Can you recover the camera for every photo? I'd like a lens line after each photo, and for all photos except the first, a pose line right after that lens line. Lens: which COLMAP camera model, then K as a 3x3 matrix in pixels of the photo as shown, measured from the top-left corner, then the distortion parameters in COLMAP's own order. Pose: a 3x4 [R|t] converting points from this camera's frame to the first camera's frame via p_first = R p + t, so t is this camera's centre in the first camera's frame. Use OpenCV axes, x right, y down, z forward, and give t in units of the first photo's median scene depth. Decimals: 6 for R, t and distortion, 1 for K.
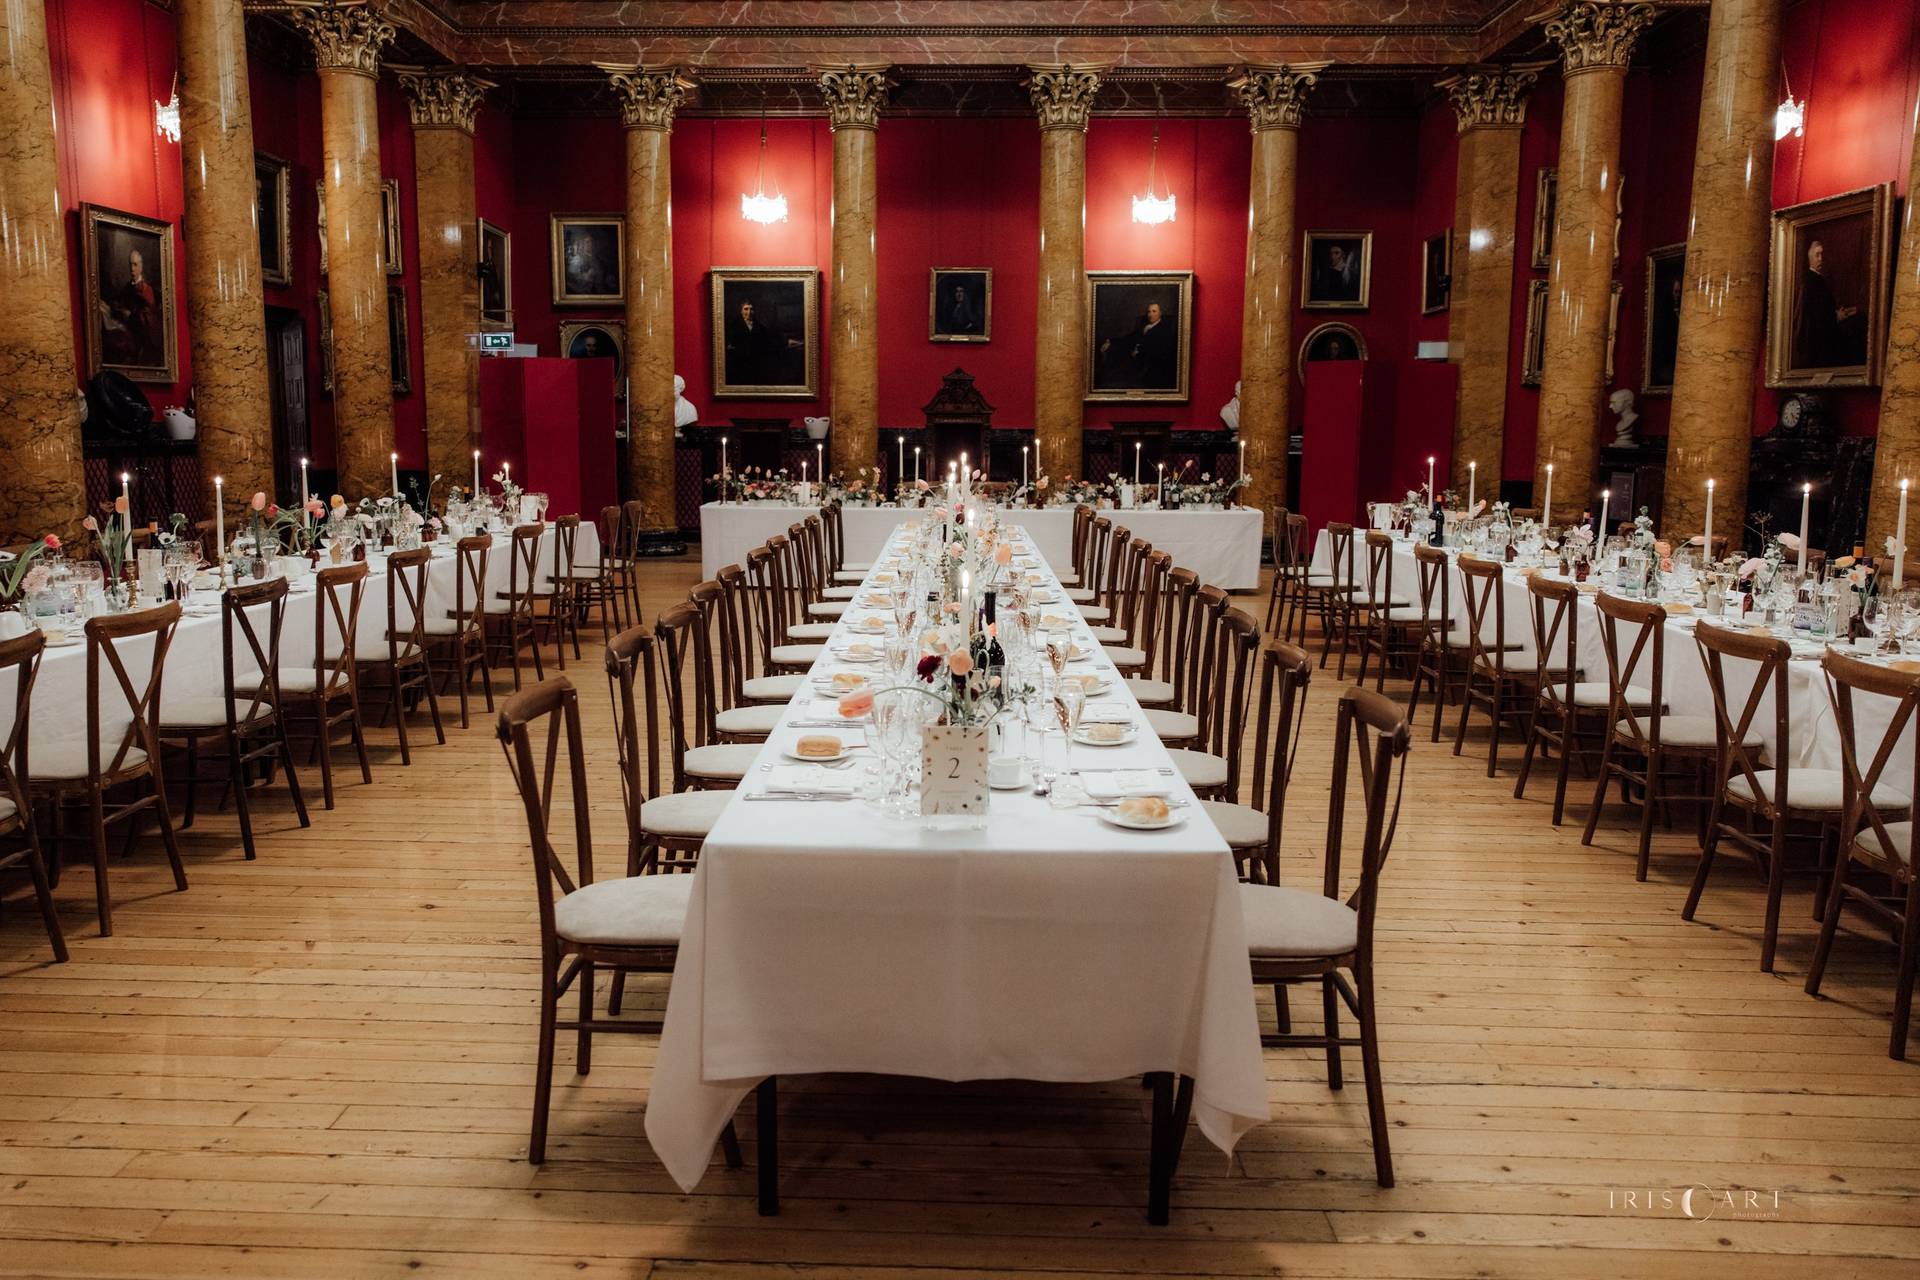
lens RADIAL K [[1312.3, 0, 1011.5], [0, 1312.3, 638.6], [0, 0, 1]] dist [-0.046571, 0.001728]
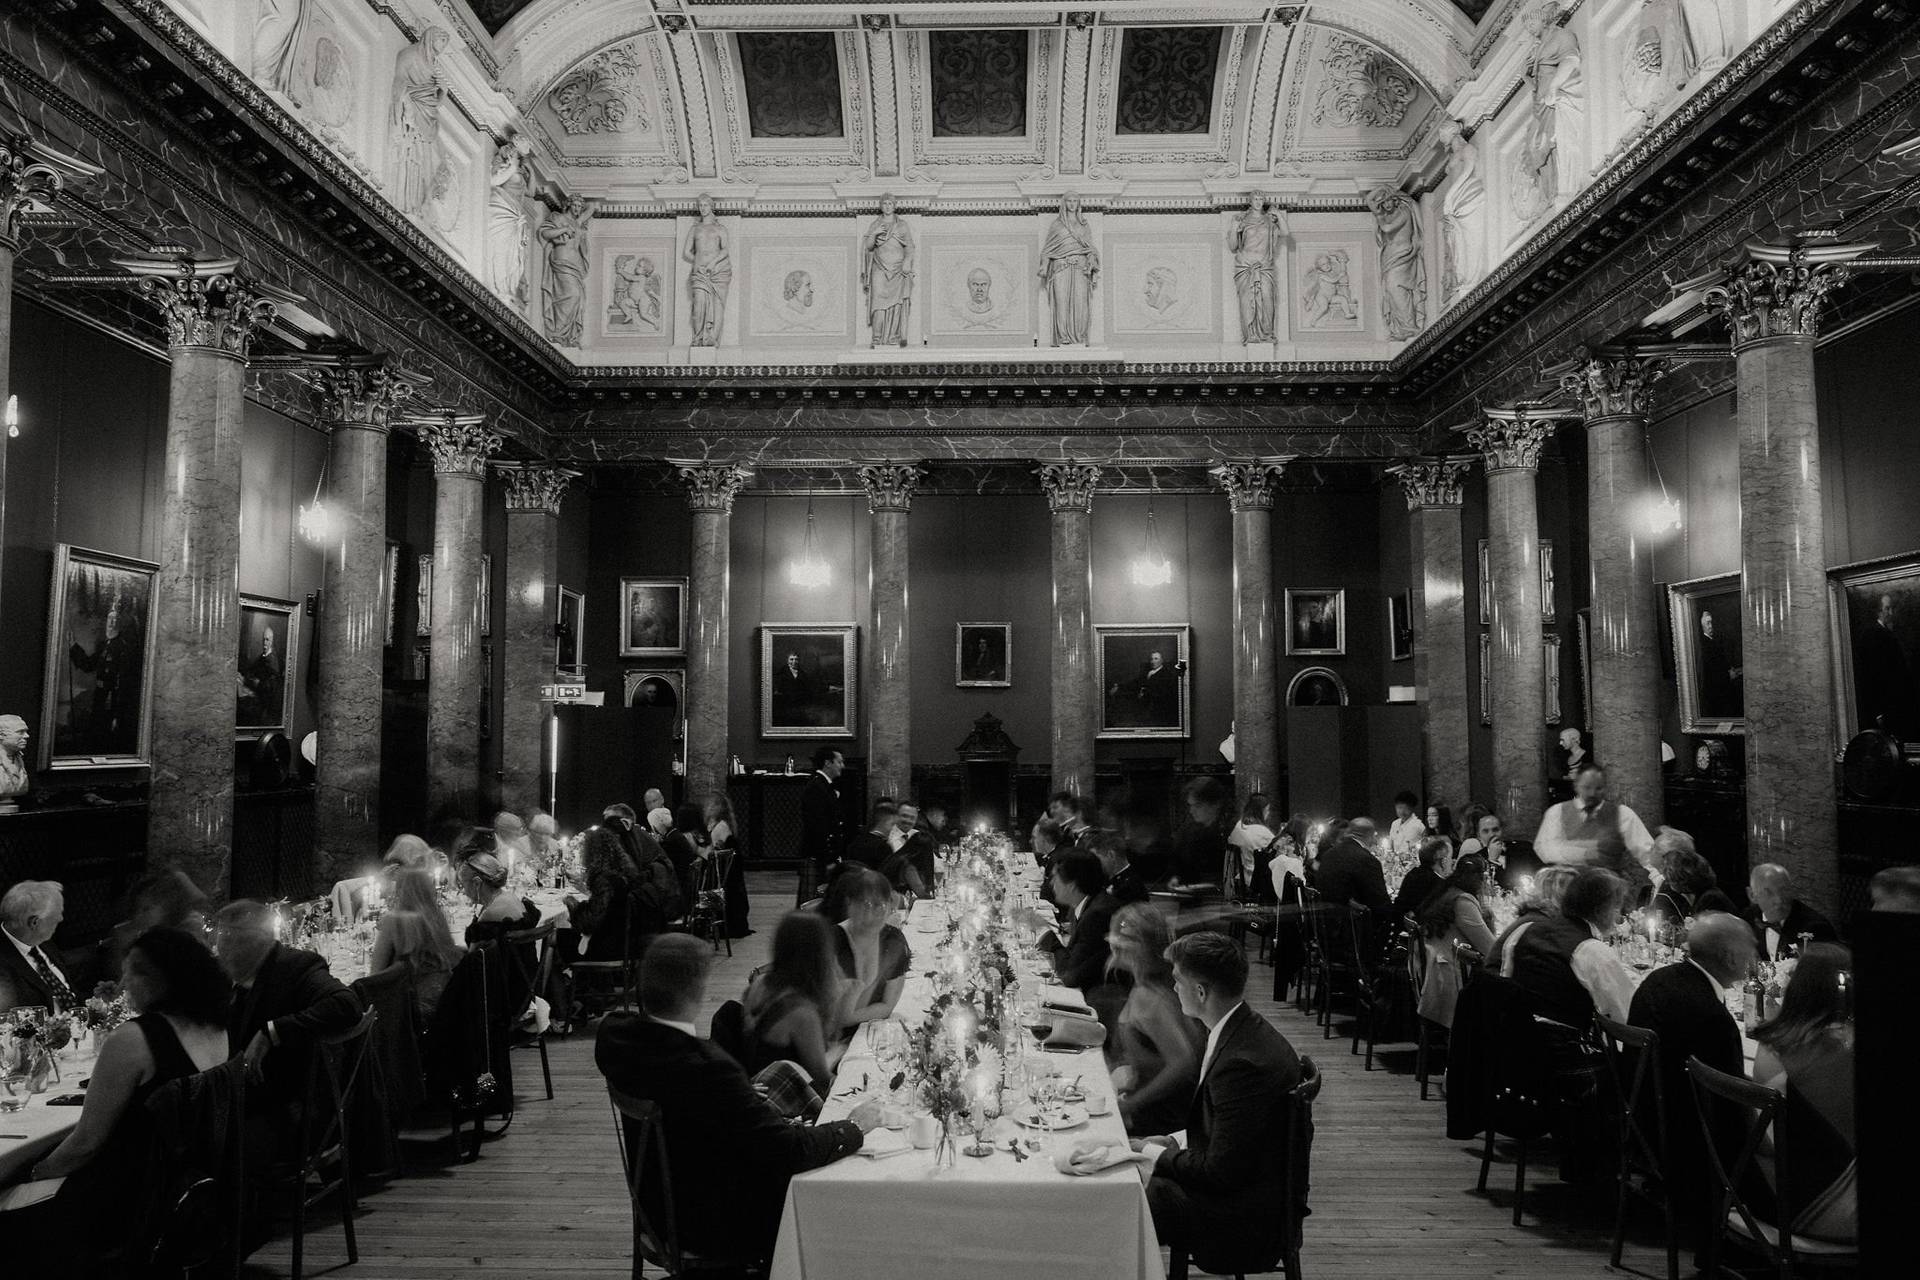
lens RADIAL K [[1312.3, 0, 1011.5], [0, 1312.3, 638.6], [0, 0, 1]] dist [-0.046571, 0.001728]
pose [[0.999583, -0.022090, -0.018605, 0.006822], [0.017417, 0.974930, -0.221828, -0.021370], [0.023039, 0.221412, 0.974908, -0.111509]]
